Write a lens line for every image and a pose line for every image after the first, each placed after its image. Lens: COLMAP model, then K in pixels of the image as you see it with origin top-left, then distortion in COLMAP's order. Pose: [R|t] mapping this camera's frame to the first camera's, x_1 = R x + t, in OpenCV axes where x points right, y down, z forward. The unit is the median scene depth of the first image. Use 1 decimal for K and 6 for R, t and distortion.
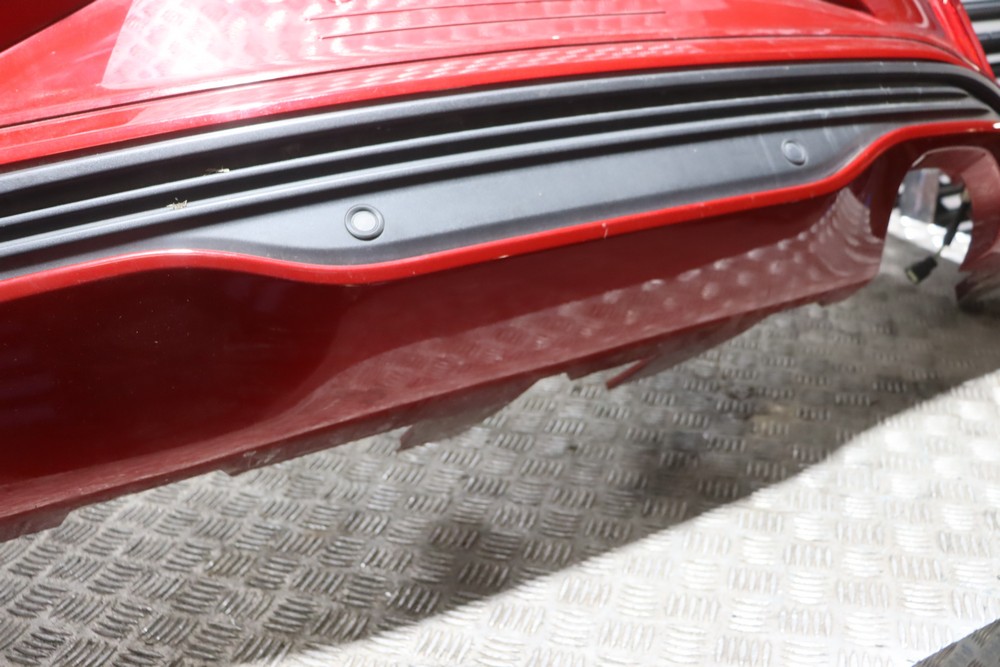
lens RADIAL K [[888.1, 0, 503.9], [0, 888.1, 318.2], [0, 0, 1]] dist [-0.154921, 0.148692]
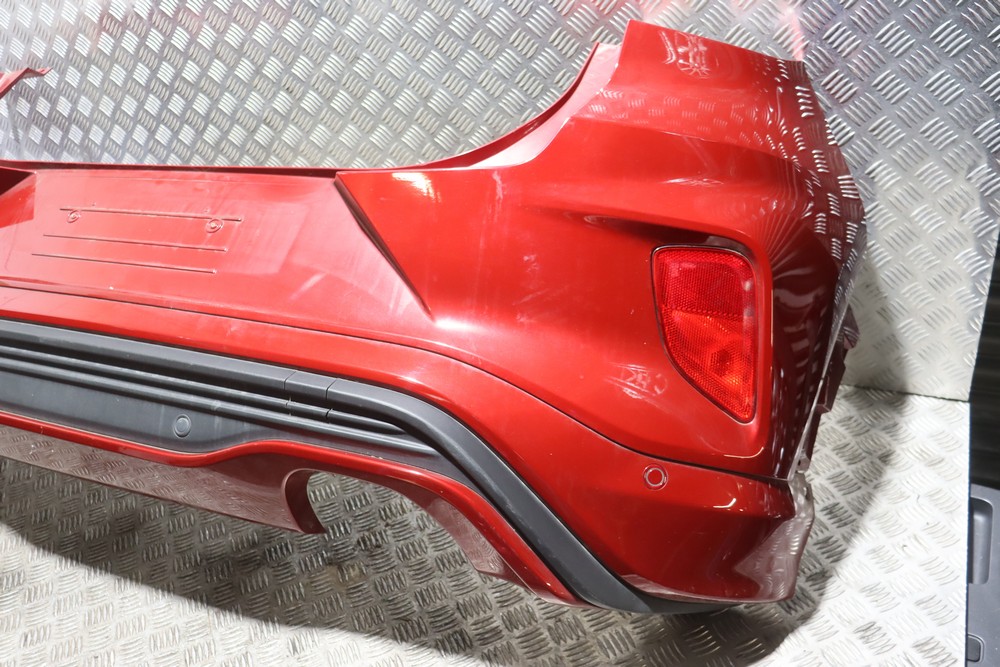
lens RADIAL K [[888.1, 0, 503.9], [0, 888.1, 318.2], [0, 0, 1]] dist [-0.154921, 0.148692]
pose [[0.623362, 0.381865, -0.682348, 1.518316], [-0.175337, 0.918683, 0.353947, -0.918564], [0.762021, -0.100996, 0.639628, 0.557149]]
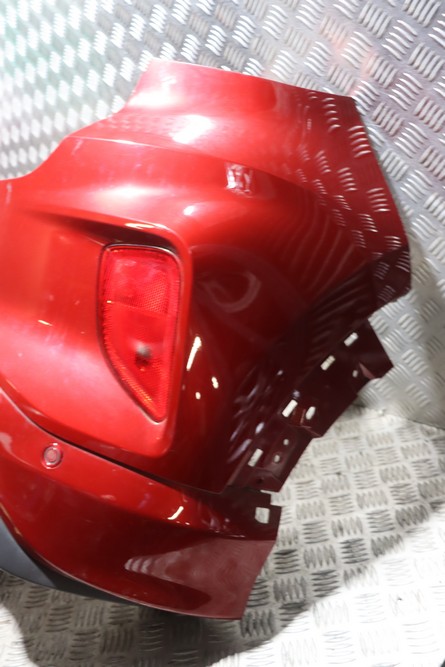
lens RADIAL K [[603.4, 0, 222.6], [0, 603.4, 317.6], [0, 0, 1]] dist [-0.047167, -0.001449]
pose [[0.287512, 0.359255, -0.887847, 1.680135], [-0.145494, 0.932612, 0.330253, -0.838278], [0.946662, 0.034225, 0.320407, 1.411980]]
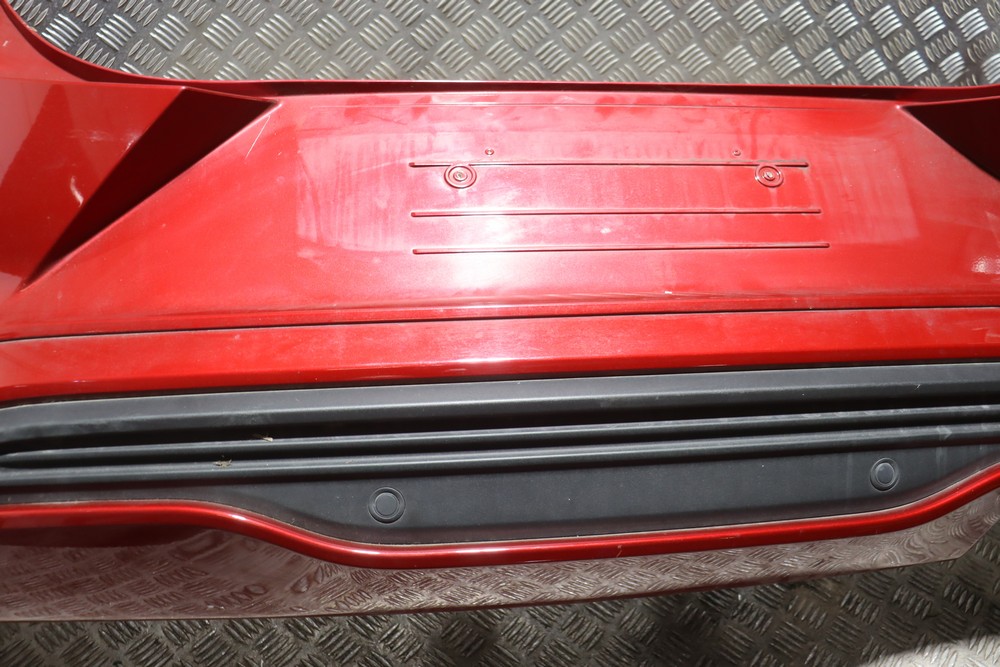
lens RADIAL K [[888.1, 0, 503.9], [0, 888.1, 318.2], [0, 0, 1]] dist [-0.154921, 0.148692]
pose [[0.927603, 0.316514, -0.198422, 0.092254], [-0.234152, 0.906490, 0.351352, -0.579920], [0.291075, -0.279454, 0.914976, 0.099430]]
